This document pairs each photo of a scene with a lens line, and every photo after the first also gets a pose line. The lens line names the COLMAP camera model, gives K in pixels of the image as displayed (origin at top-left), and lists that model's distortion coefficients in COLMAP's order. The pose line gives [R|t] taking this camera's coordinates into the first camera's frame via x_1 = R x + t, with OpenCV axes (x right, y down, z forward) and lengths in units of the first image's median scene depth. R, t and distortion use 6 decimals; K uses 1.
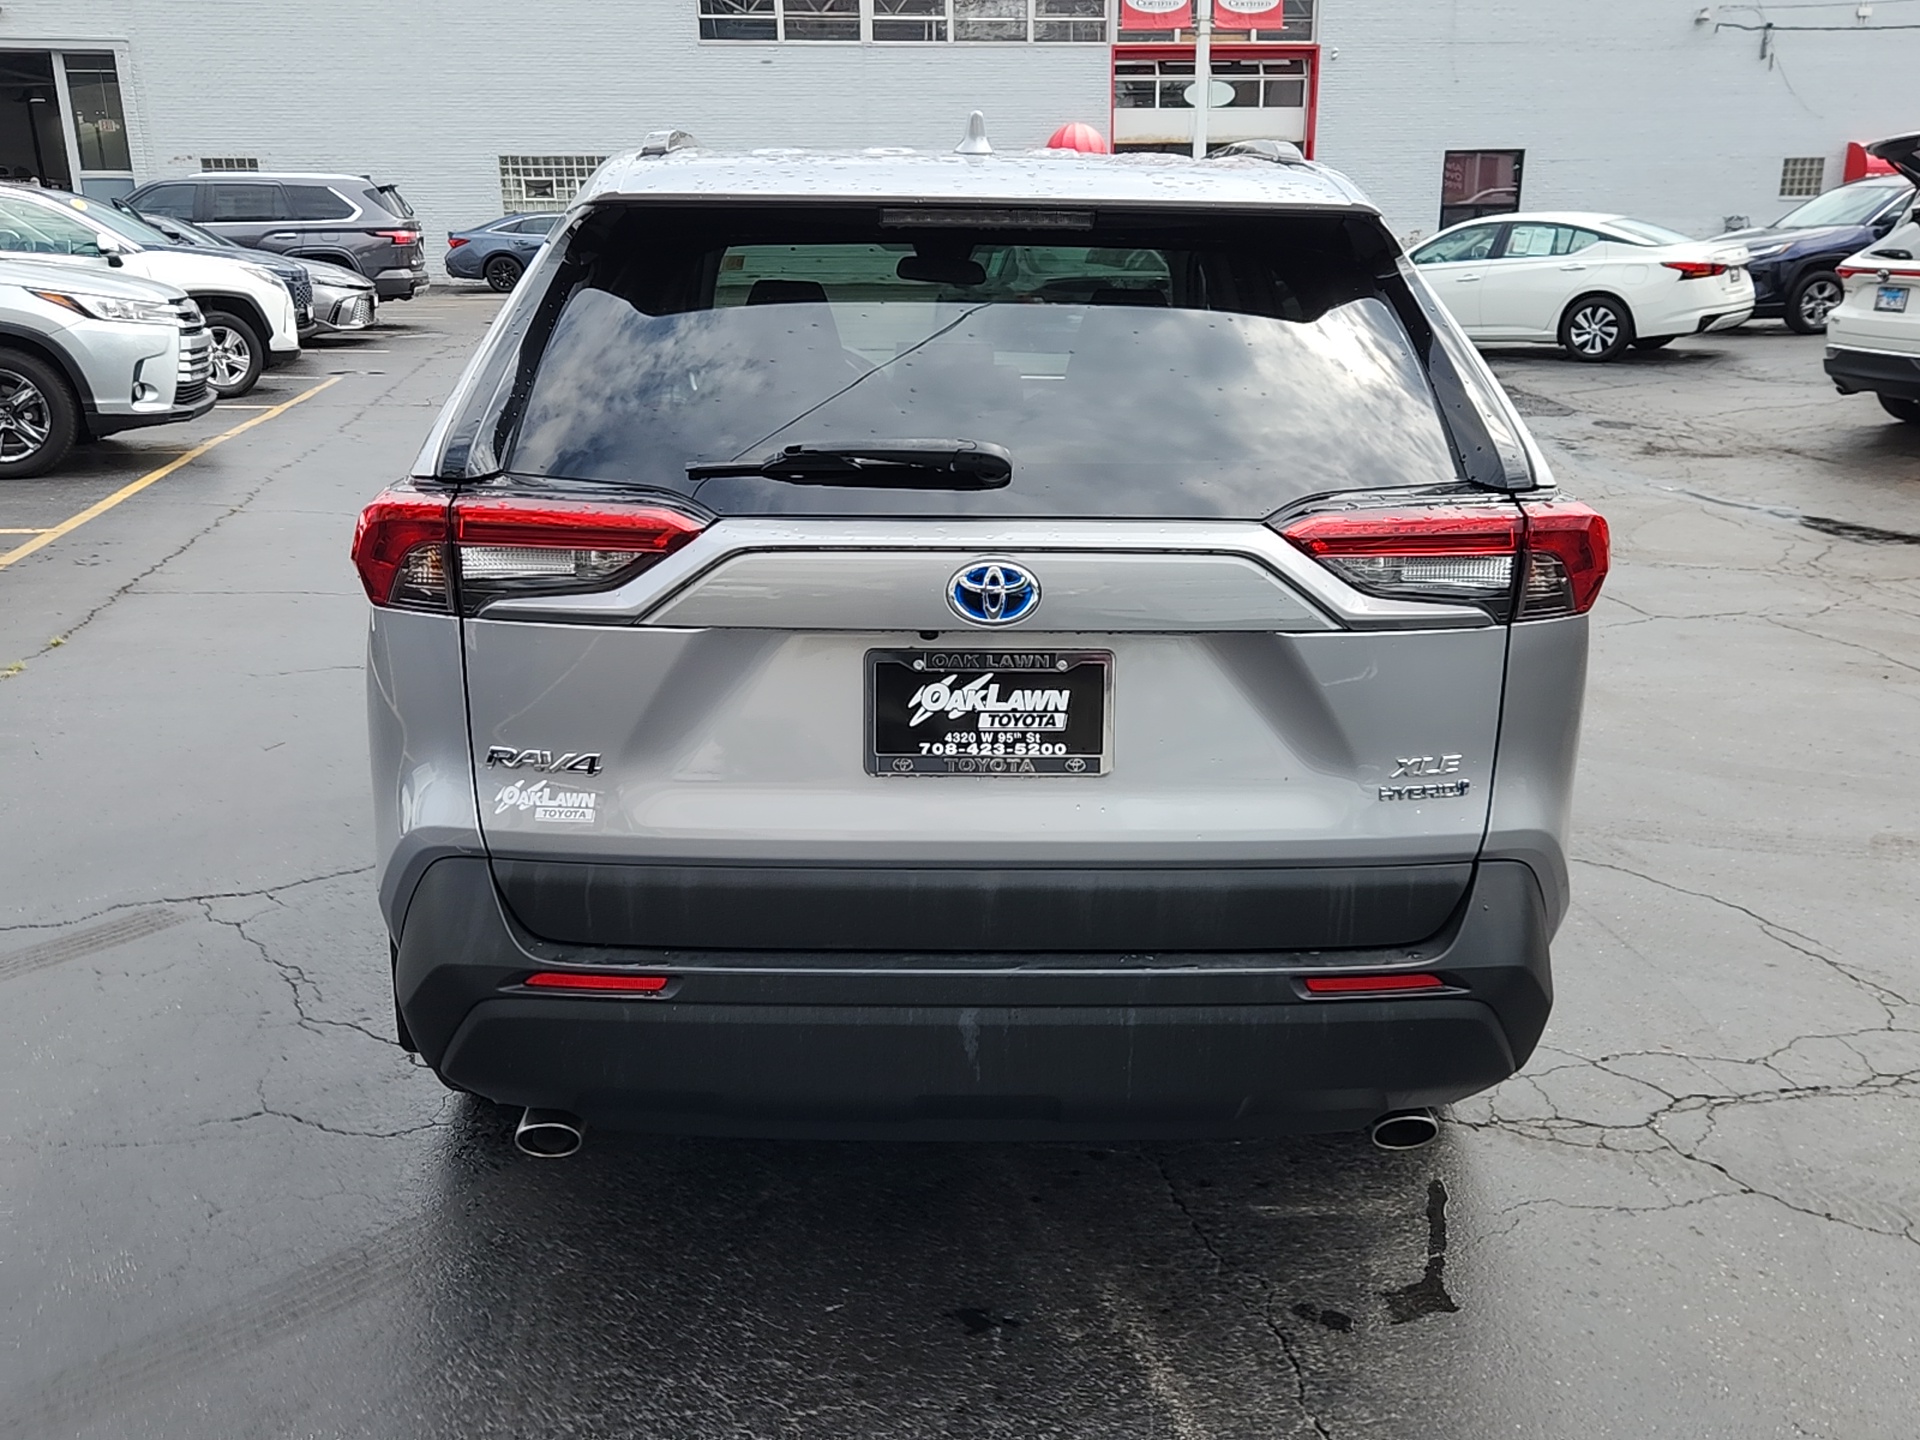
lens RADIAL K [[1625.3, 0, 955.5], [0, 1625.3, 698.0], [0, 0, 1]] dist [0.068082, -0.065229]
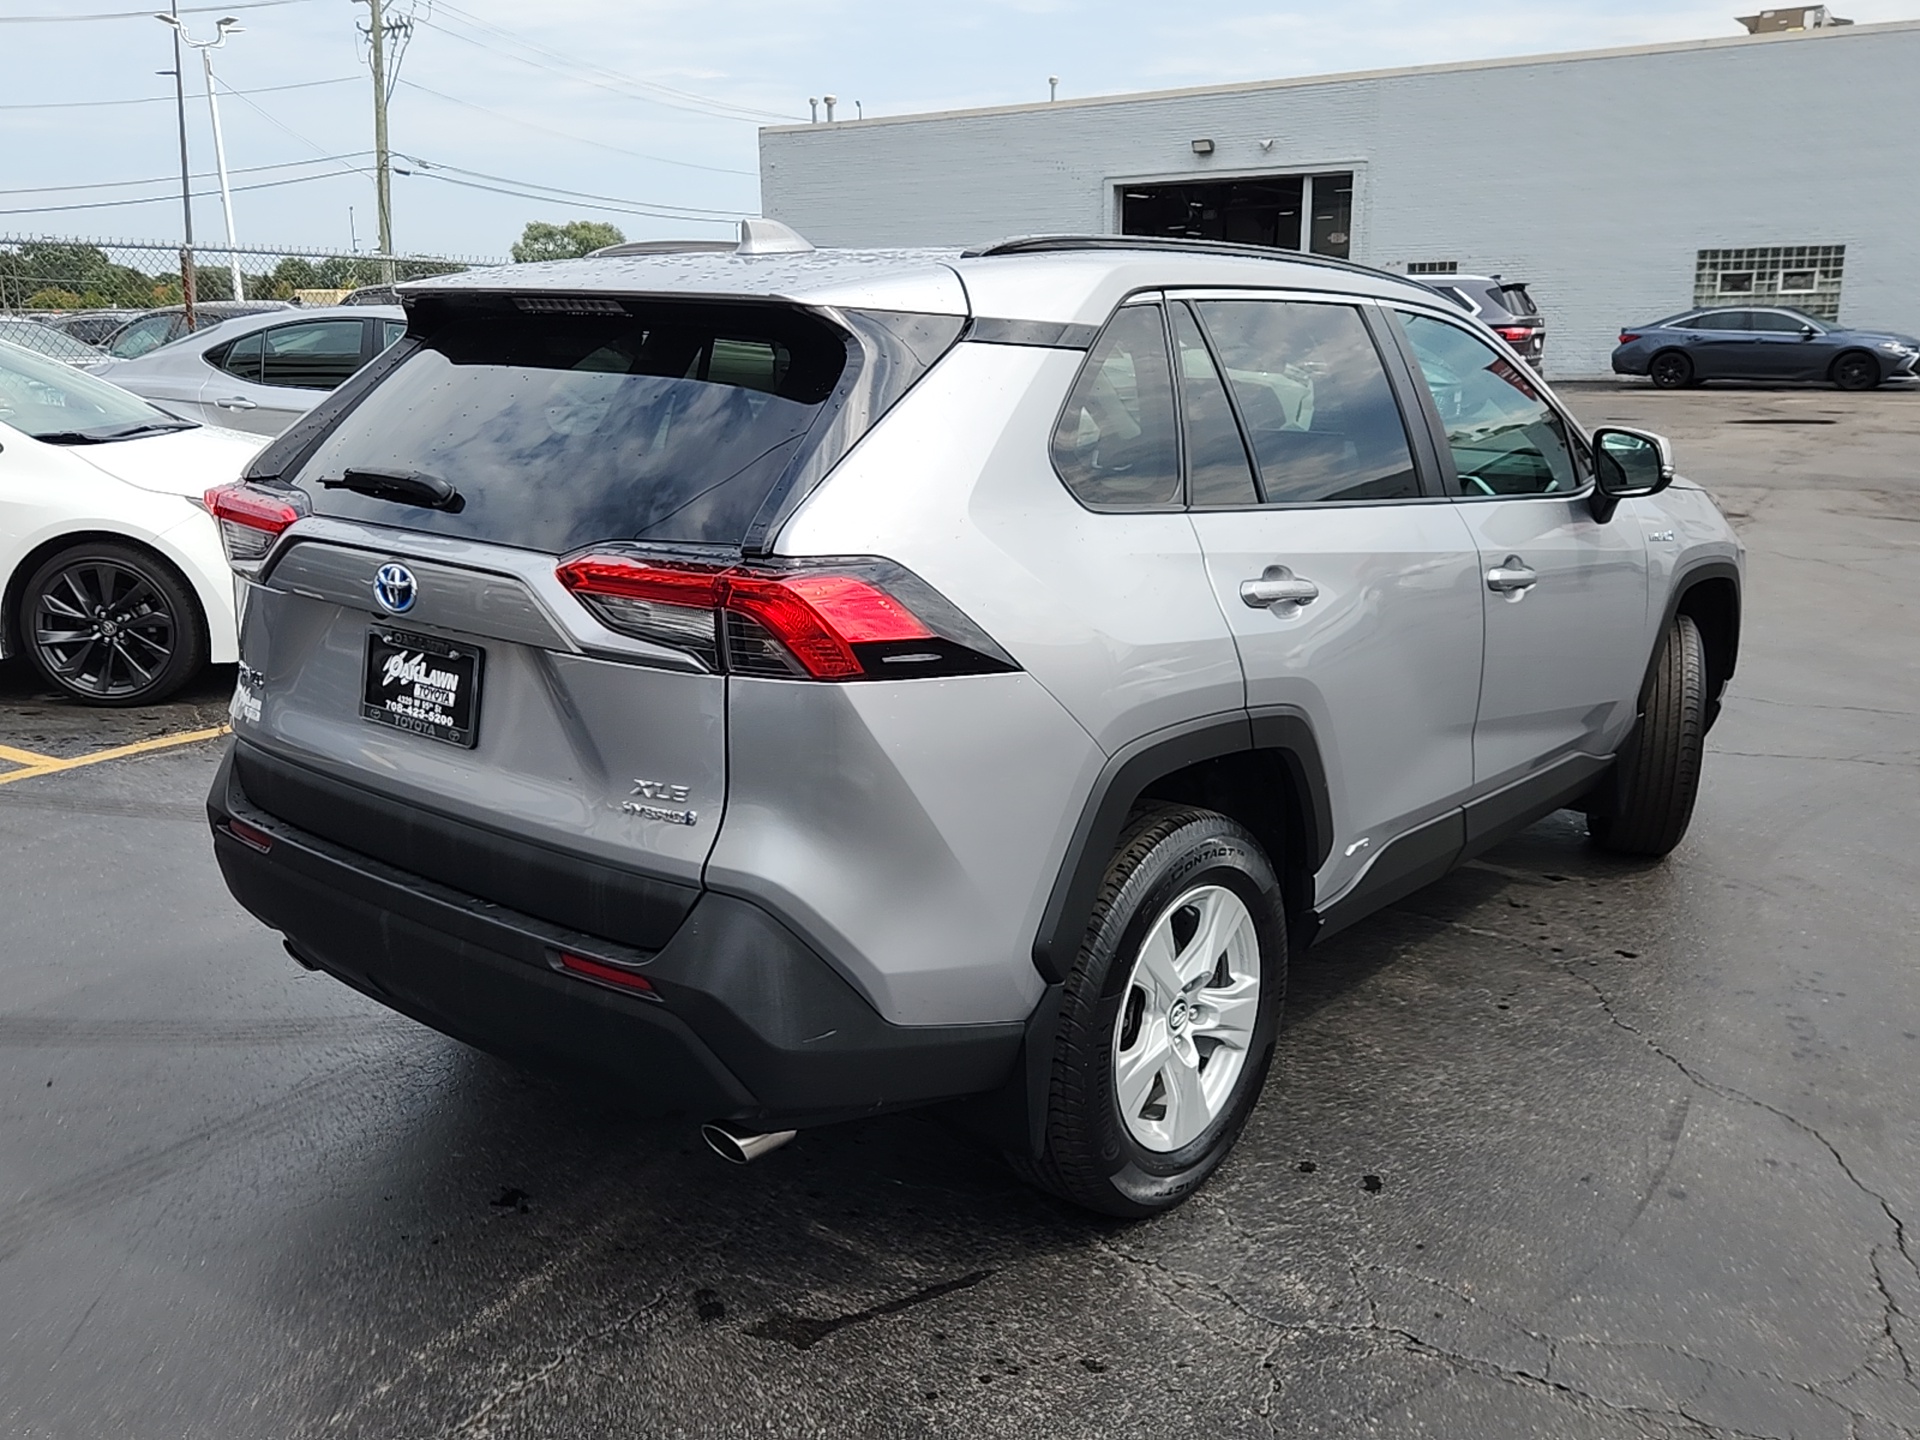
lens RADIAL K [[1625.3, 0, 970.0], [0, 1625.3, 714.8], [0, 0, 1]] dist [0.060097, -0.049354]
pose [[0.763112, 0.153418, -0.627792, 1.163542], [-0.181853, 0.983138, 0.019204, -0.070703], [0.620153, 0.099511, 0.778144, 0.267266]]
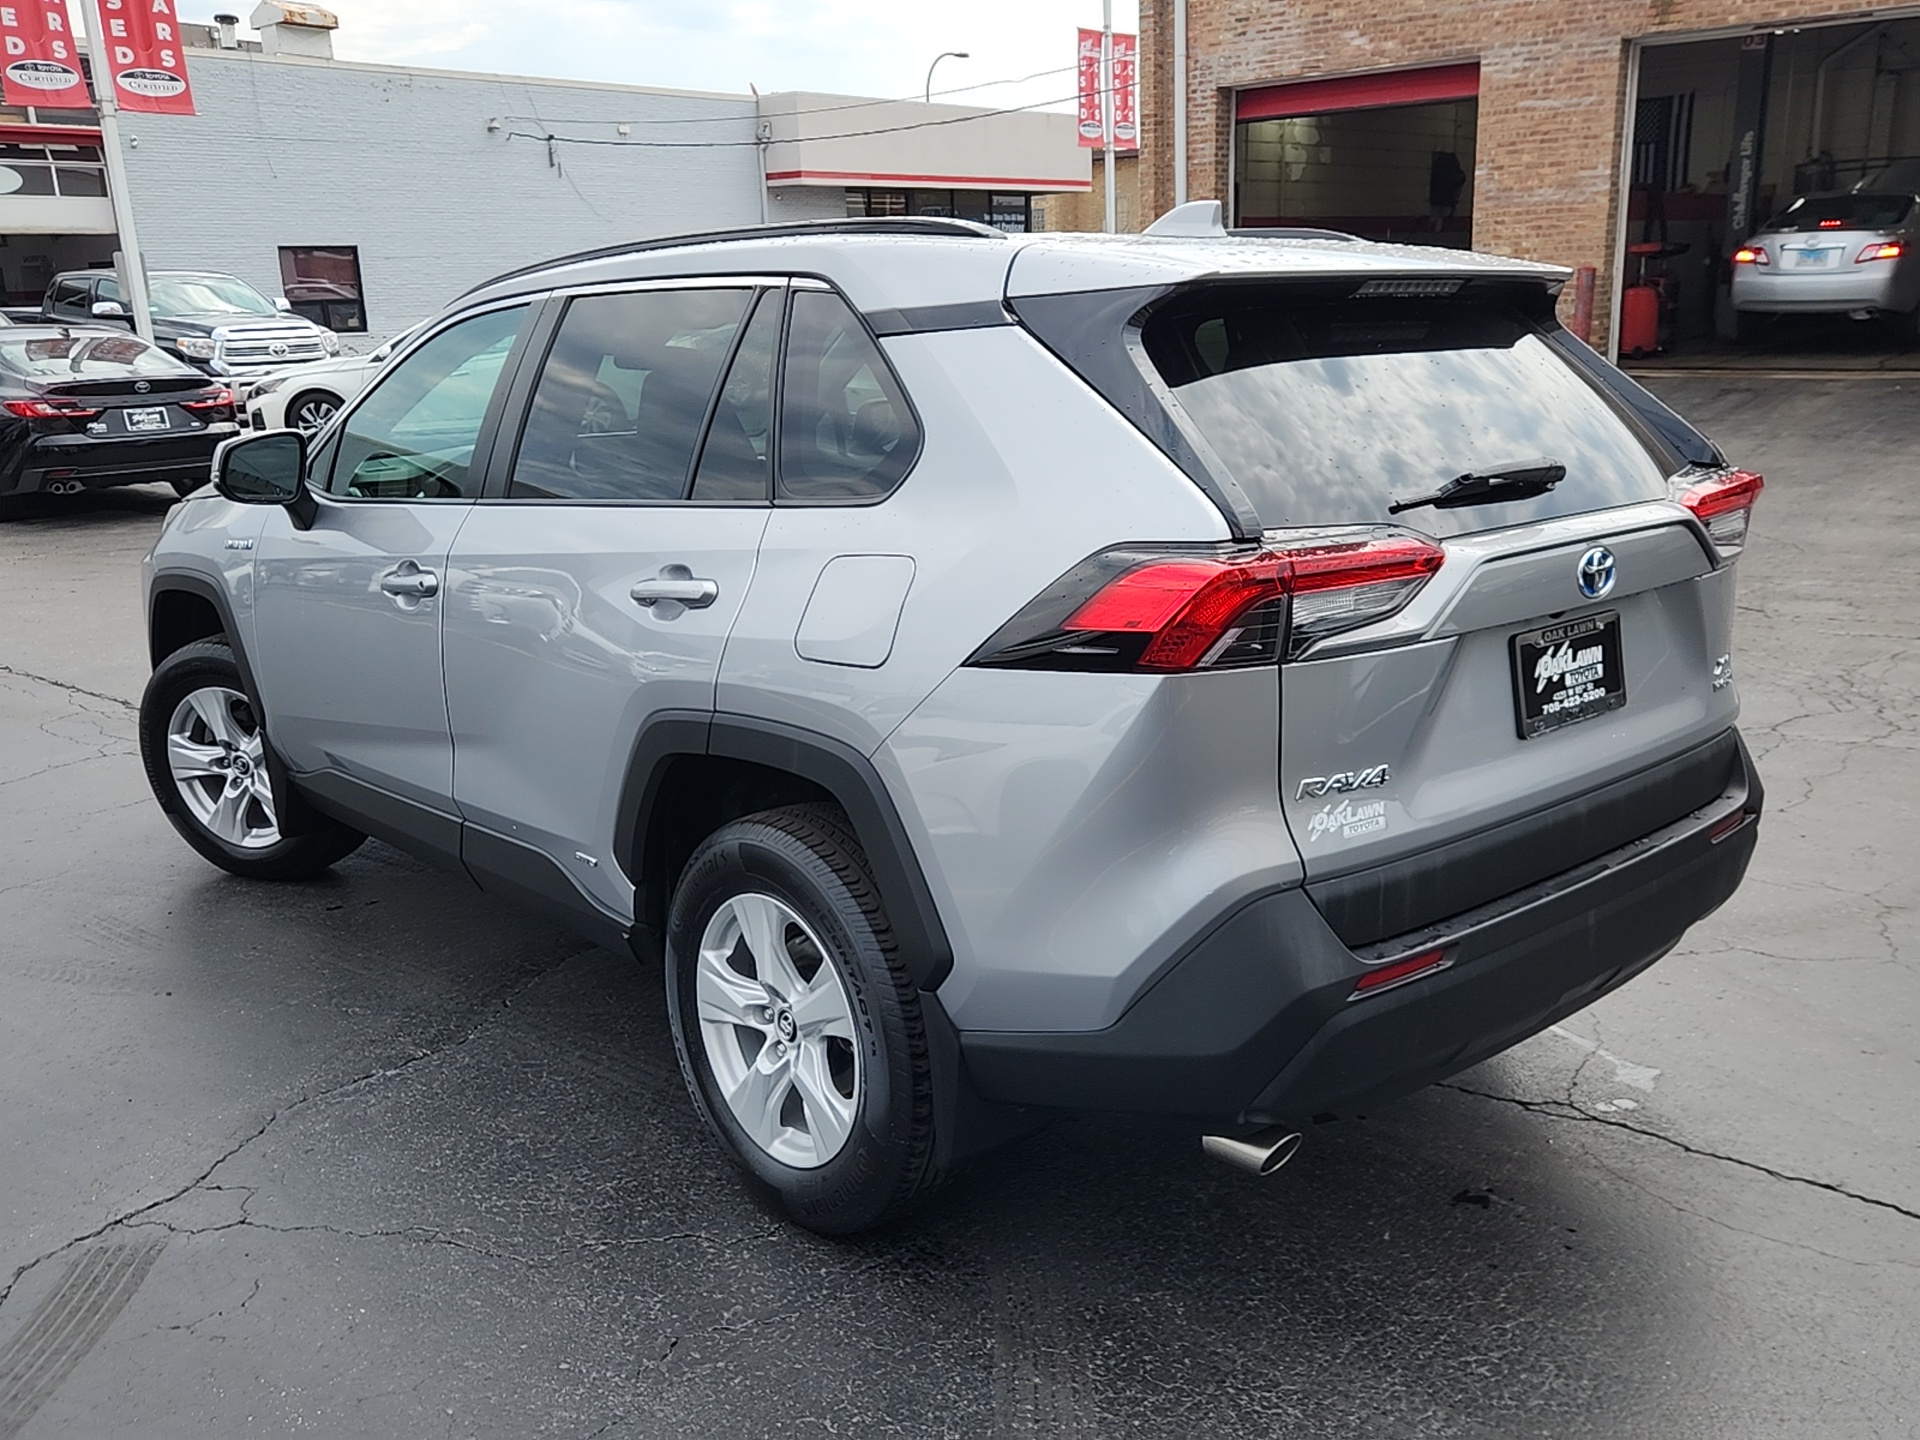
lens RADIAL K [[1625.3, 0, 970.0], [0, 1625.3, 714.8], [0, 0, 1]] dist [0.060097, -0.049354]
pose [[0.768992, -0.177131, 0.614228, -1.115049], [0.203895, 0.978622, 0.026945, -0.087045], [-0.605869, 0.104517, 0.788669, 0.286734]]
